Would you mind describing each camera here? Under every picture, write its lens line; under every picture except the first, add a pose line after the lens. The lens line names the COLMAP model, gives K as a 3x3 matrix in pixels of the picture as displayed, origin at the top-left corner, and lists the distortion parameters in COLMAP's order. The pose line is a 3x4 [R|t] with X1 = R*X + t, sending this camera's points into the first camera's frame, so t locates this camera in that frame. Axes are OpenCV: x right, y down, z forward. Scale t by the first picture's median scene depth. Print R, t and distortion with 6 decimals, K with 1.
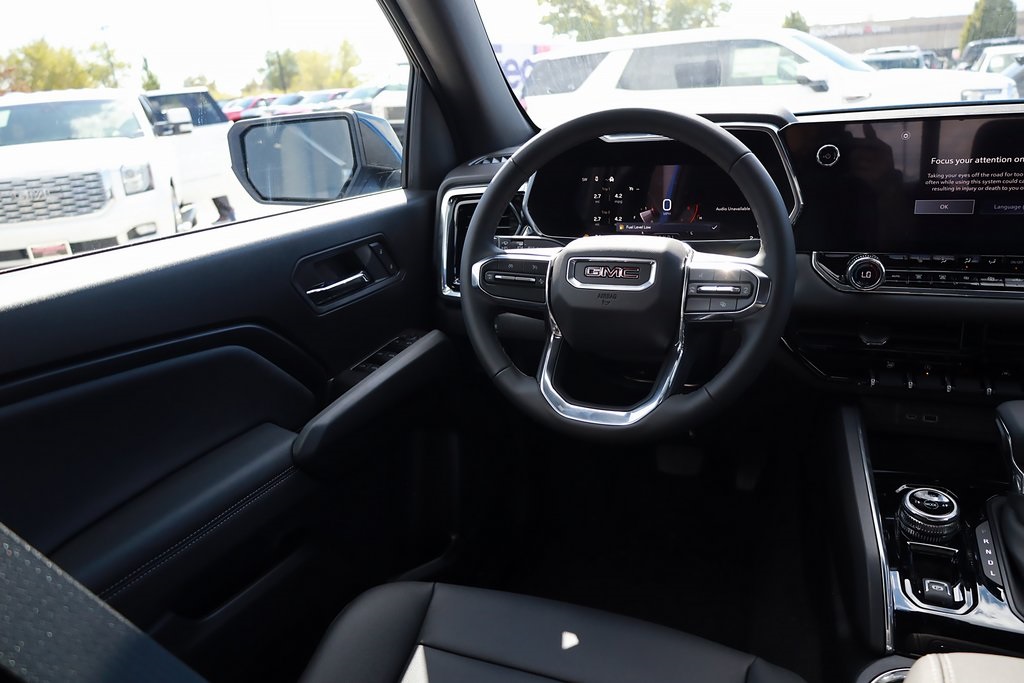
lens RADIAL K [[715.1, 0, 512.0], [0, 715.1, 341.5], [0, 0, 1]] dist [0.003055, 0.000352]
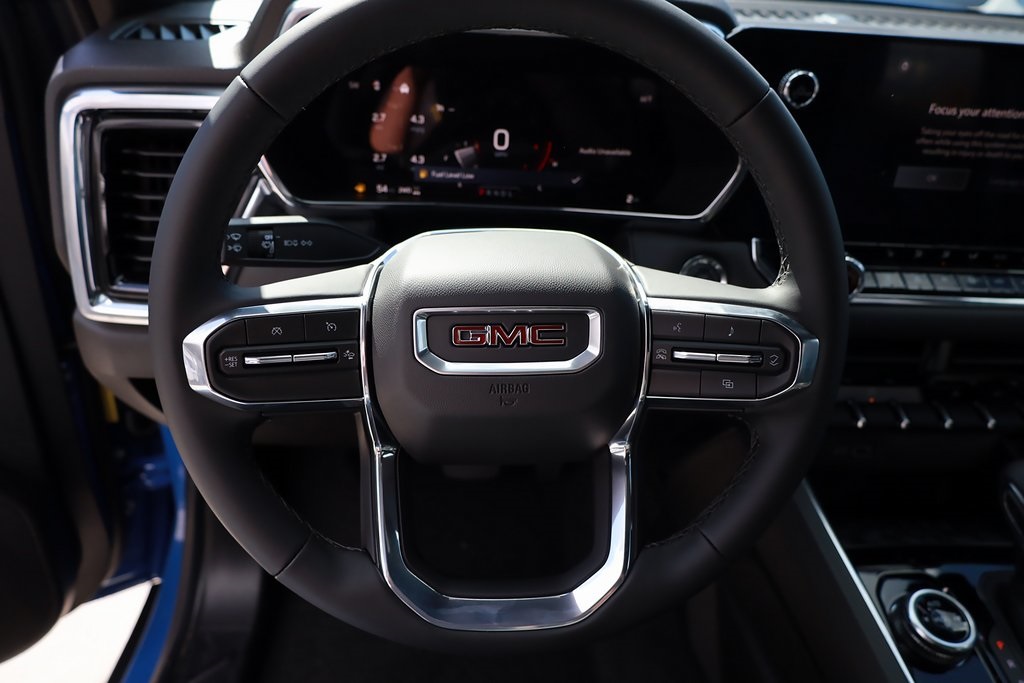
lens RADIAL K [[695.3, 0, 512.0], [0, 695.3, 341.5], [0, 0, 1]] dist [-0.022257, 0.006716]
pose [[0.893837, -0.114864, 0.433430, -0.058395], [0.027792, 0.978965, 0.202125, -0.179187], [-0.447530, -0.168621, 0.878228, 0.574179]]
